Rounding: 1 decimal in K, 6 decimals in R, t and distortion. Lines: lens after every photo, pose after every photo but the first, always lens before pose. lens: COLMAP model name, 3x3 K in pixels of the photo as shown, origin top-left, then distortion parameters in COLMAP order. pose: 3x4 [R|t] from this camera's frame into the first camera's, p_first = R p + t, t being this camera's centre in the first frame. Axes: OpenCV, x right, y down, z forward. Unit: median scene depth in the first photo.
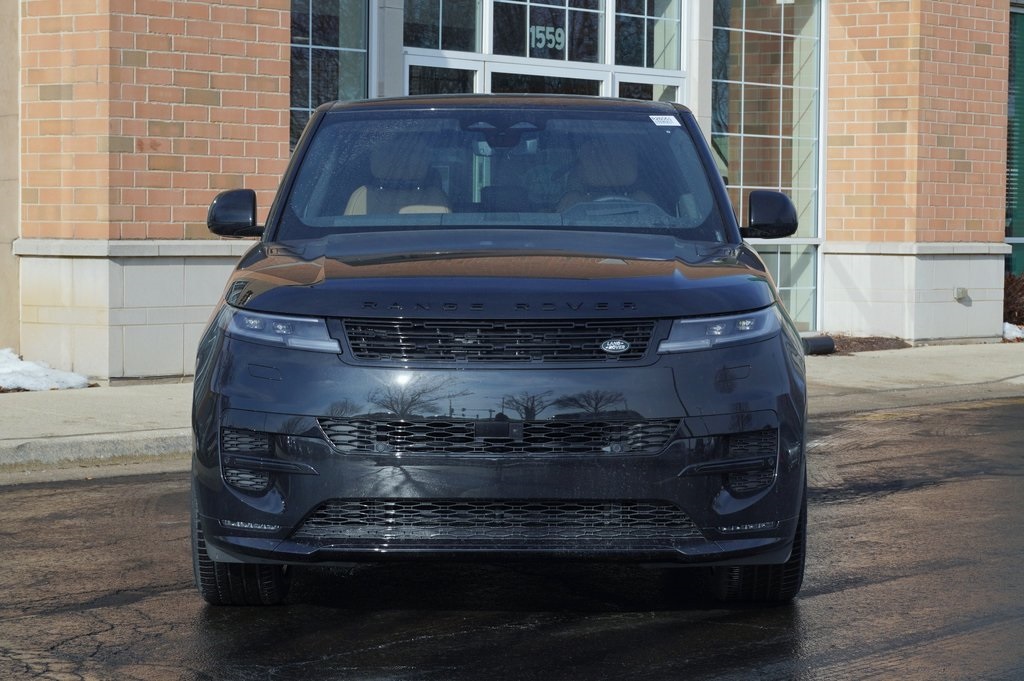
lens RADIAL K [[2235.9, 0, 512.0], [0, 2235.9, 340.5], [0, 0, 1]] dist [-0.024940, -1.062124]
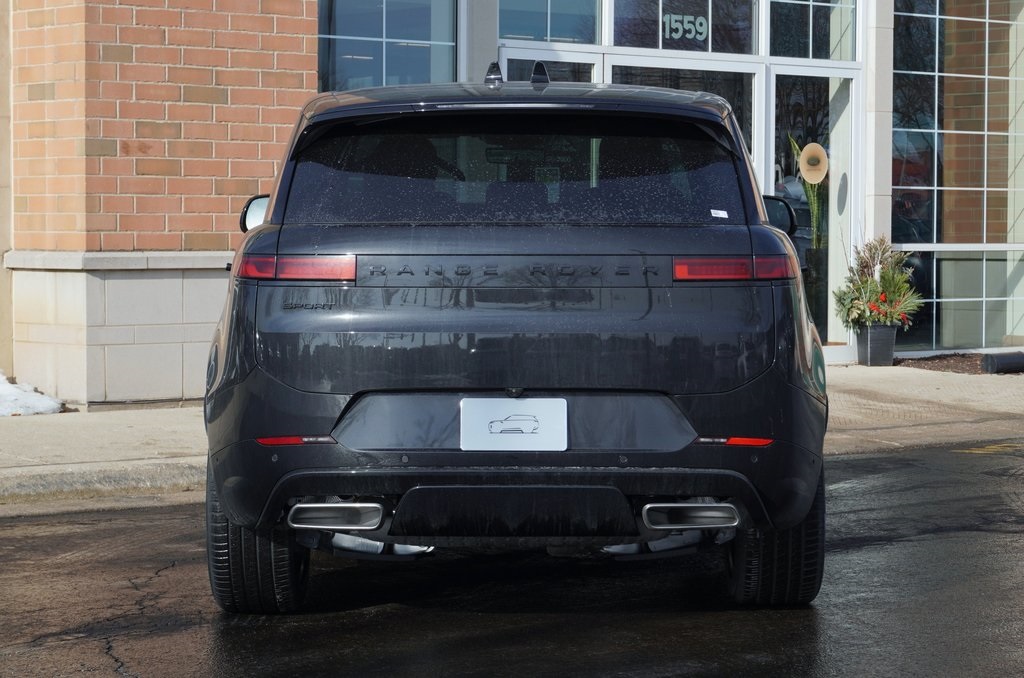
lens RADIAL K [[2172.1, 0, 512.0], [0, 2172.1, 339.0], [0, 0, 1]] dist [-0.044829, 0.027950]
pose [[0.982692, 0.000334, -0.185244, 0.150389], [-0.000952, 0.999994, -0.003245, -0.006254], [0.185242, 0.003365, 0.982687, 0.151593]]
